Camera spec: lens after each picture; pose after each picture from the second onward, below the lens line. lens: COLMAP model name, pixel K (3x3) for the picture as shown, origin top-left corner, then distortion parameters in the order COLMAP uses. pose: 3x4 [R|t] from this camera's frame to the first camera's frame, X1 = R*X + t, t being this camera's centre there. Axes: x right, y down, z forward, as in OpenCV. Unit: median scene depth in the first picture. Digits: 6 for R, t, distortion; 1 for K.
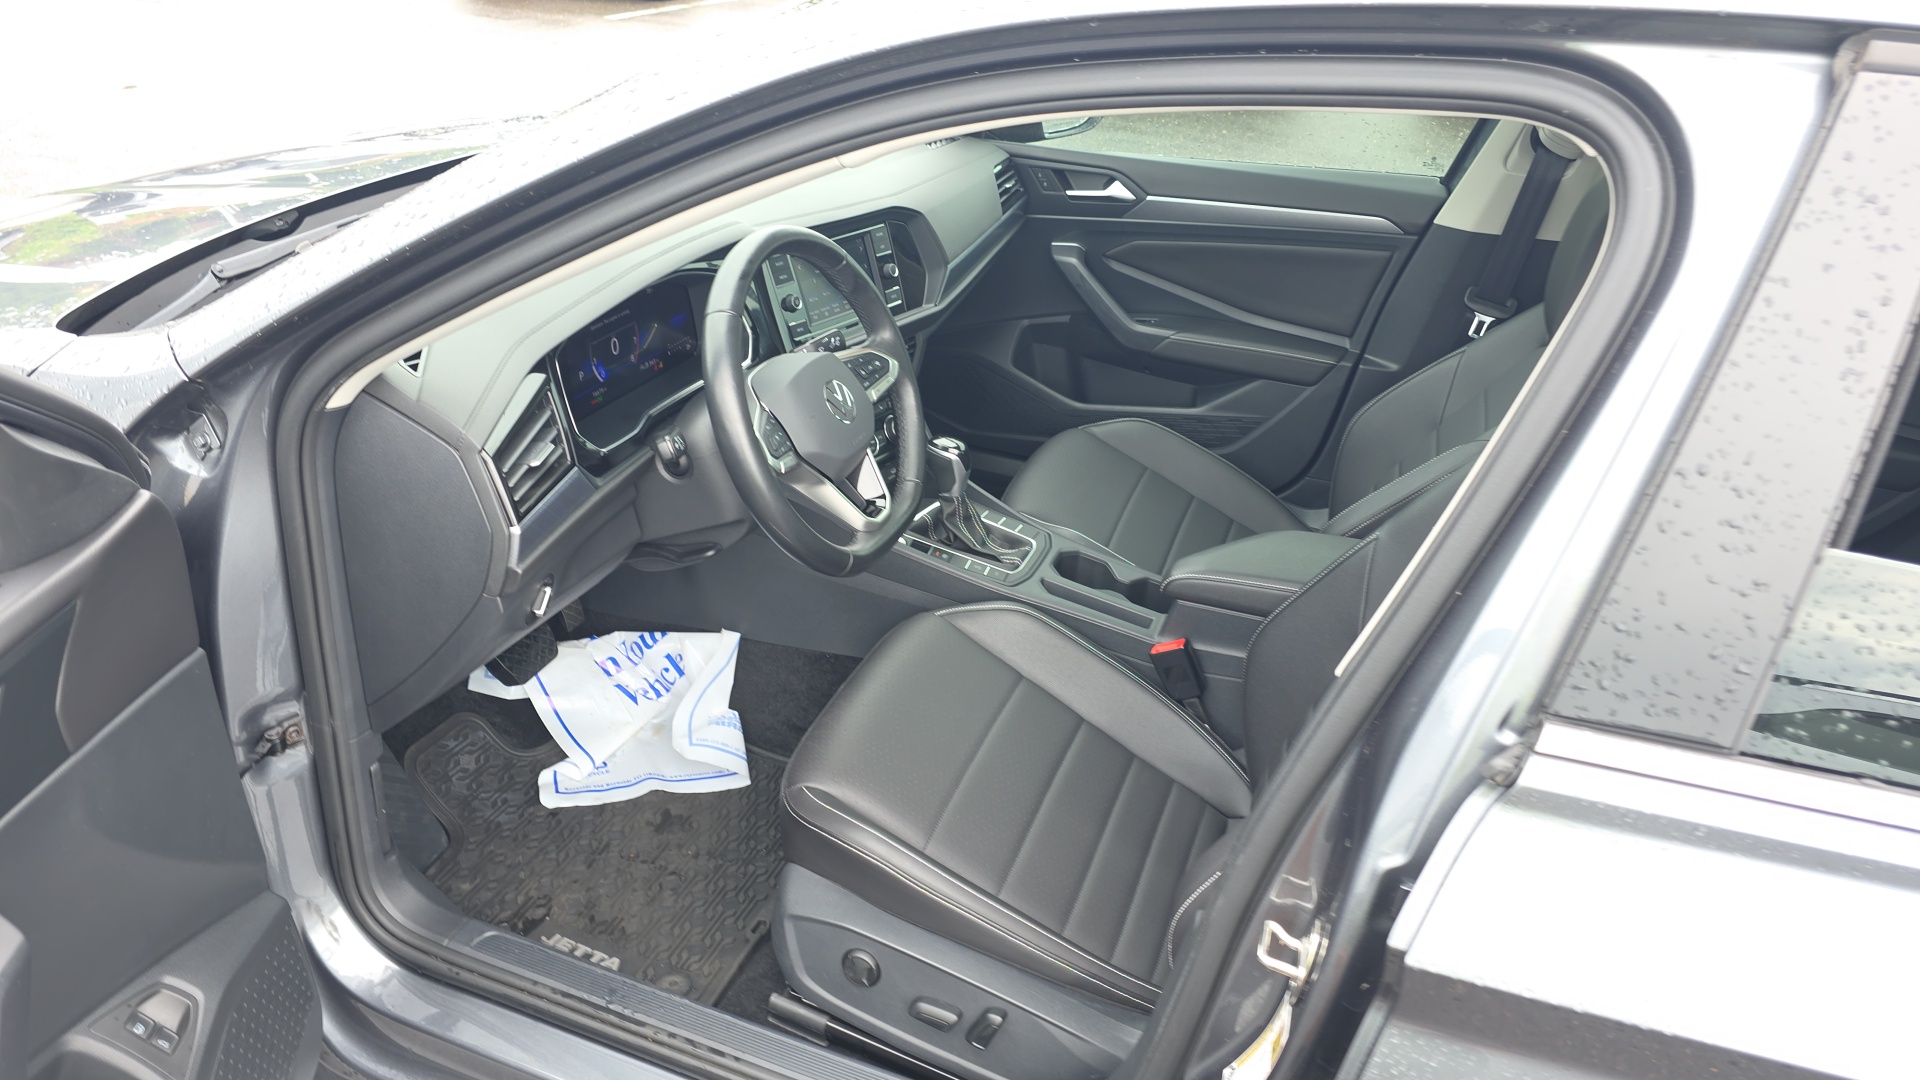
lens RADIAL K [[1305.9, 0, 968.3], [0, 1305.9, 536.9], [0, 0, 1]] dist [0.068774, -0.086127]
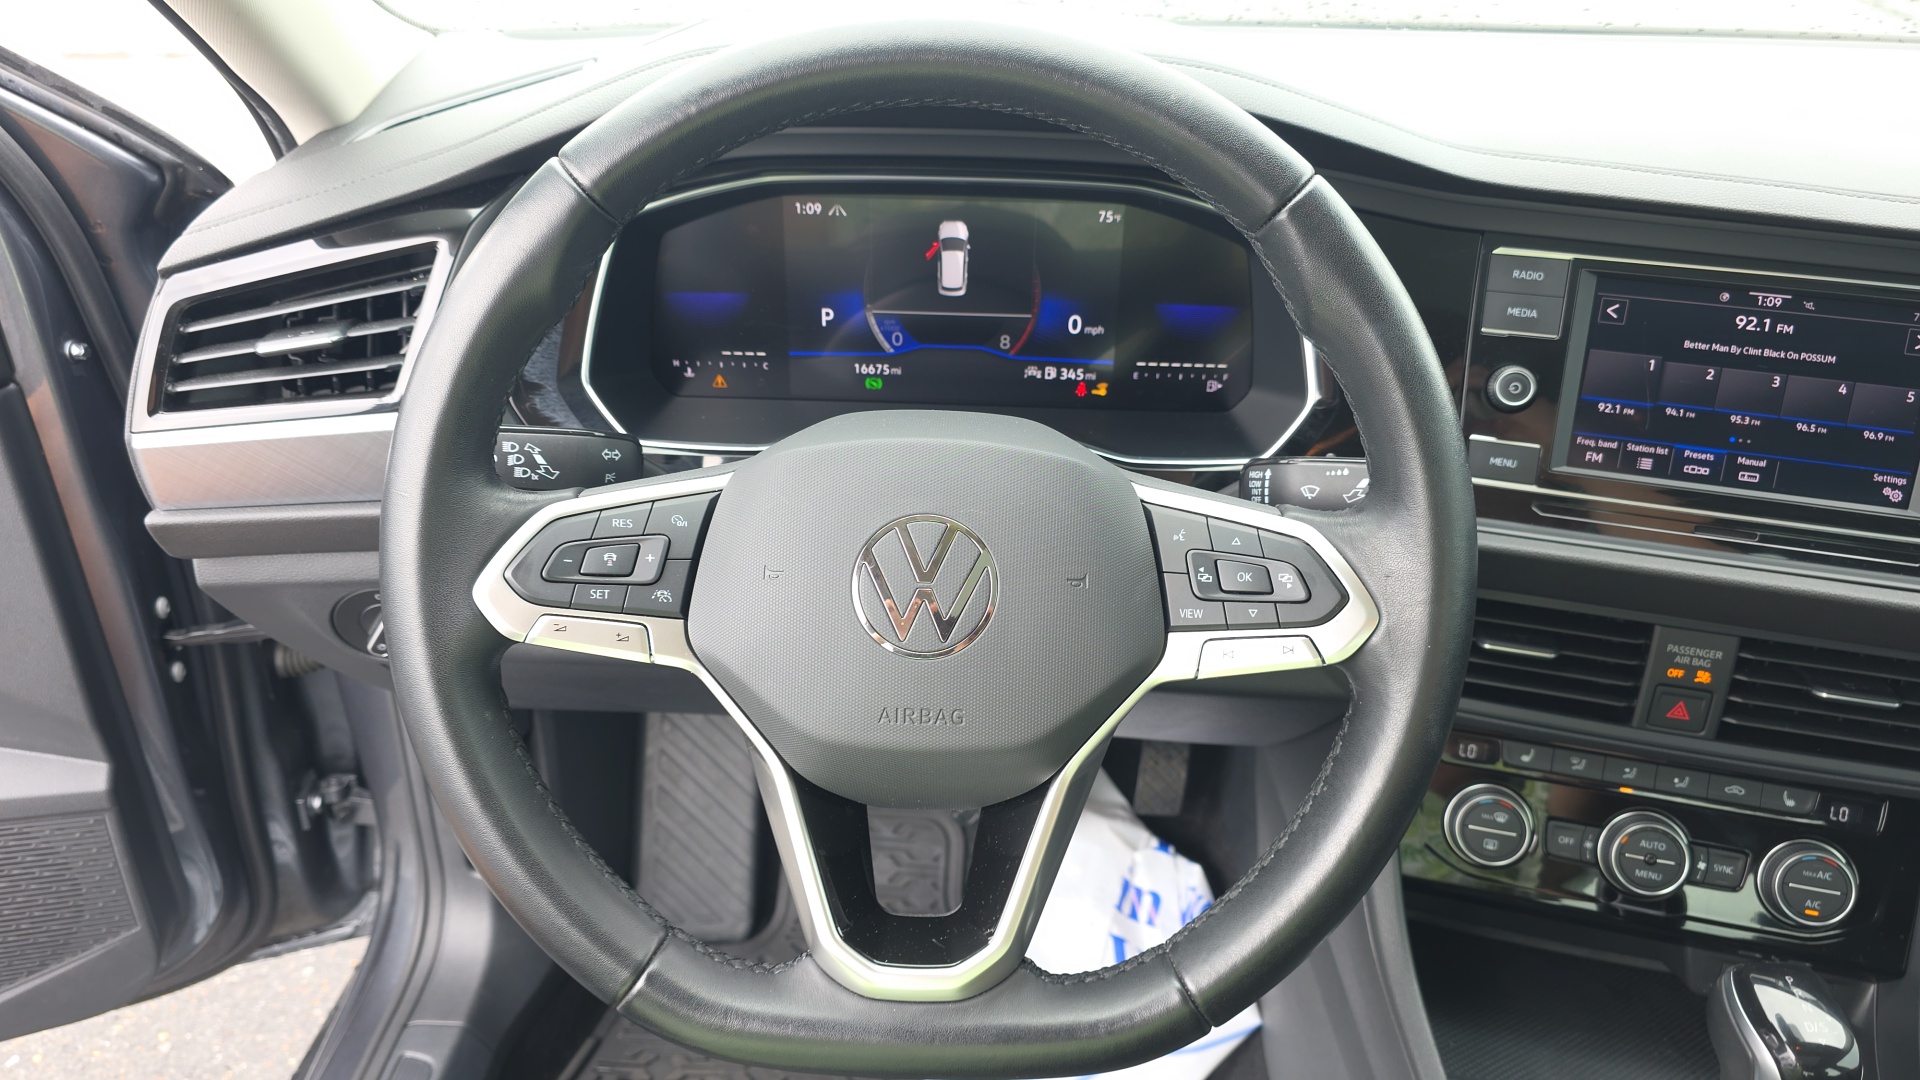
lens RADIAL K [[1305.9, 0, 968.3], [0, 1305.9, 536.9], [0, 0, 1]] dist [0.068774, -0.086127]
pose [[0.333719, 0.406634, -0.850459, 0.104534], [-0.447204, 0.862488, 0.236903, -0.120107], [0.829843, 0.301270, 0.469677, 0.531562]]
